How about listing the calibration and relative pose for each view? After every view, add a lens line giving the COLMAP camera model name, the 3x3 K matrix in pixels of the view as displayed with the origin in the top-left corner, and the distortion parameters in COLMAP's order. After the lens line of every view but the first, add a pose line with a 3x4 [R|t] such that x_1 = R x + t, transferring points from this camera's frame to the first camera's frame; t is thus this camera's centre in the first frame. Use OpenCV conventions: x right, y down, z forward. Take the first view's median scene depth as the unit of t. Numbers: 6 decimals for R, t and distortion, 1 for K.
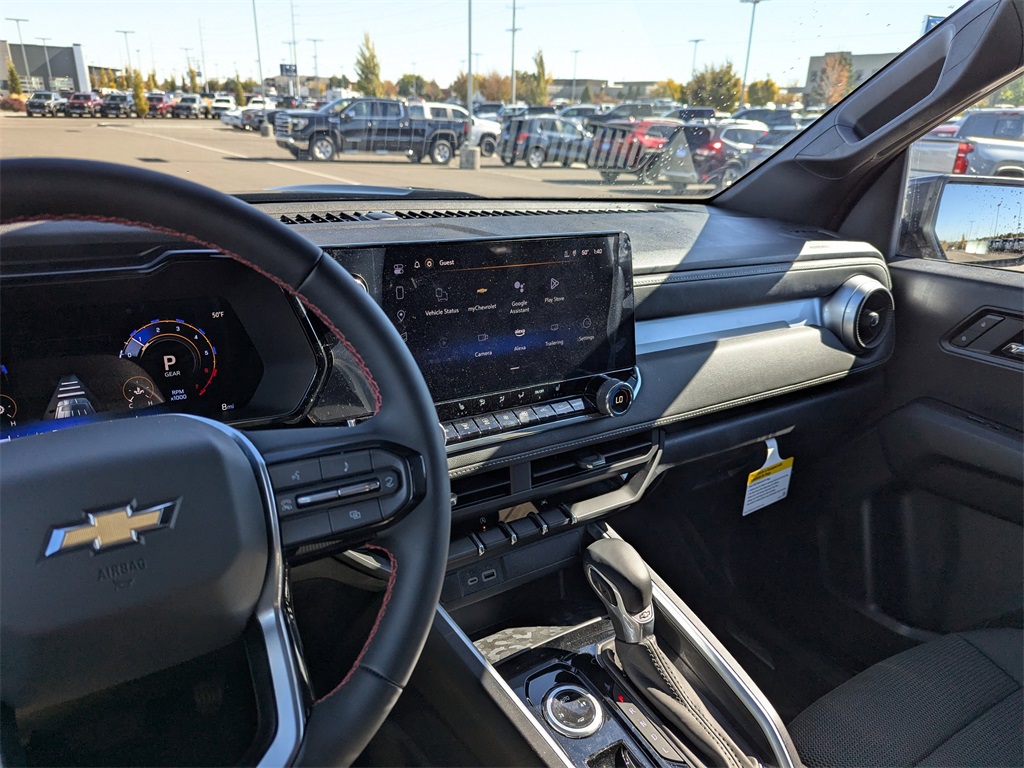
lens RADIAL K [[724.1, 0, 507.5], [0, 724.1, 384.4], [0, 0, 1]] dist [0.030090, -0.004063]
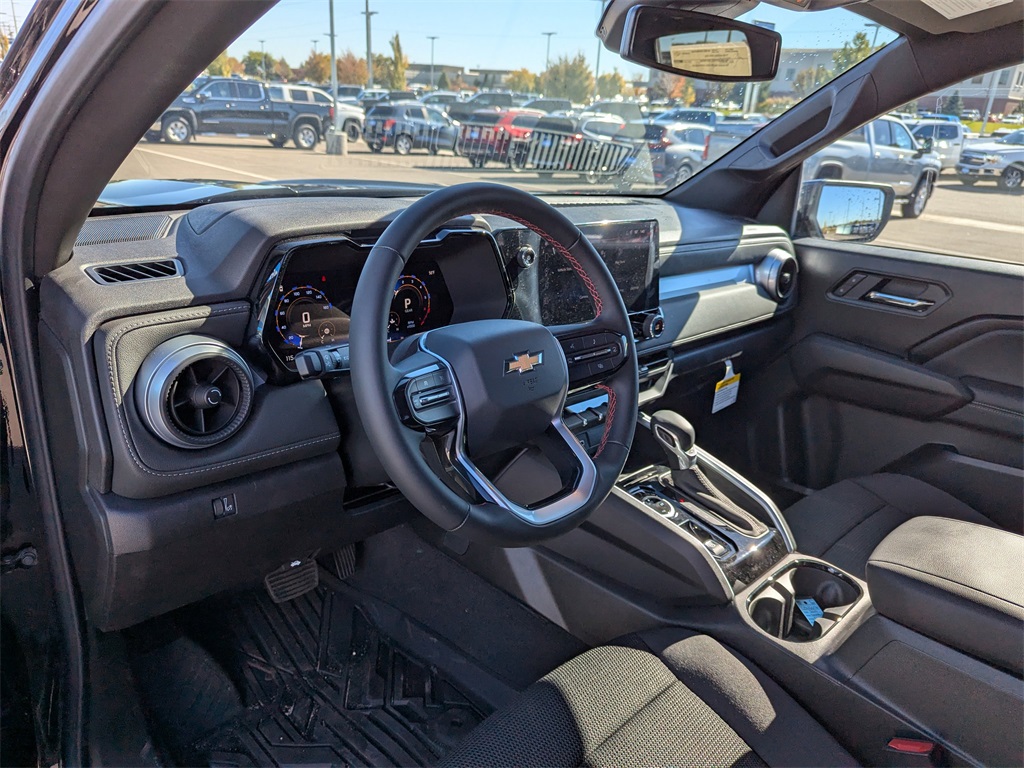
lens RADIAL K [[724.7, 0, 508.3], [0, 724.7, 383.0], [0, 0, 1]] dist [0.023952, -0.009139]
pose [[0.982472, -0.040639, 0.181926, -0.307326], [0.037840, 0.999106, 0.018833, 0.068111], [-0.182528, -0.011619, 0.983132, -0.326113]]
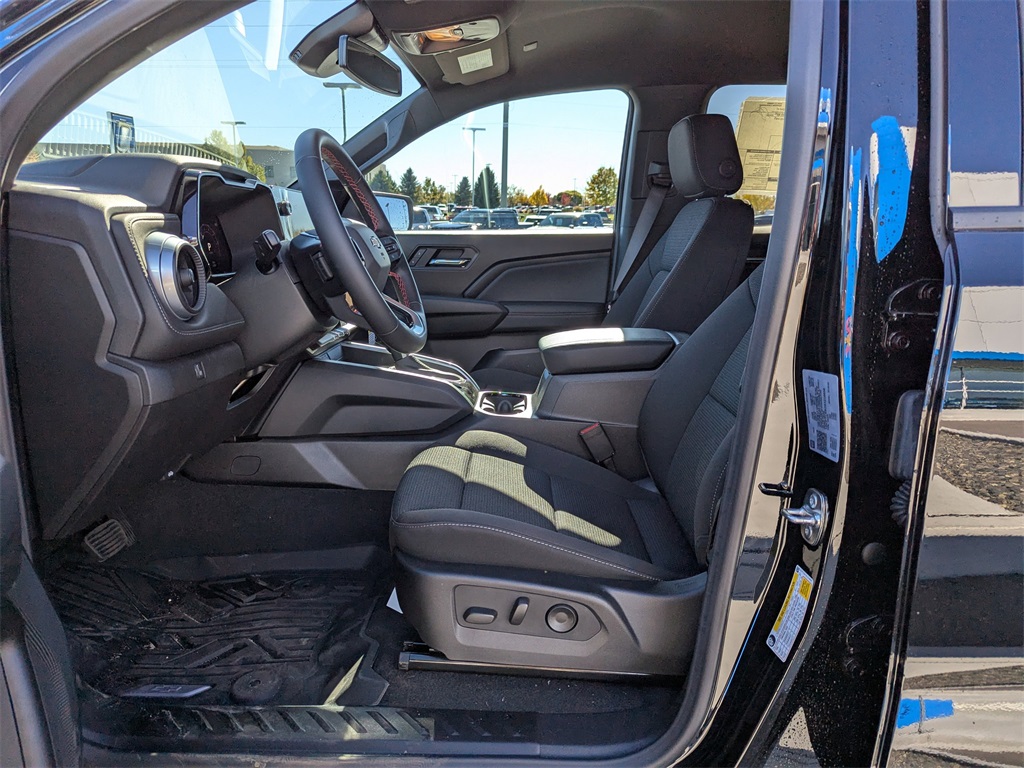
lens RADIAL K [[720.8, 0, 509.6], [0, 720.8, 388.4], [0, 0, 1]] dist [0.045455, -0.036572]
pose [[0.571459, -0.199423, 0.796031, -0.911227], [0.281446, 0.958818, 0.038159, 0.271191], [-0.770859, 0.202234, 0.604052, -0.406270]]
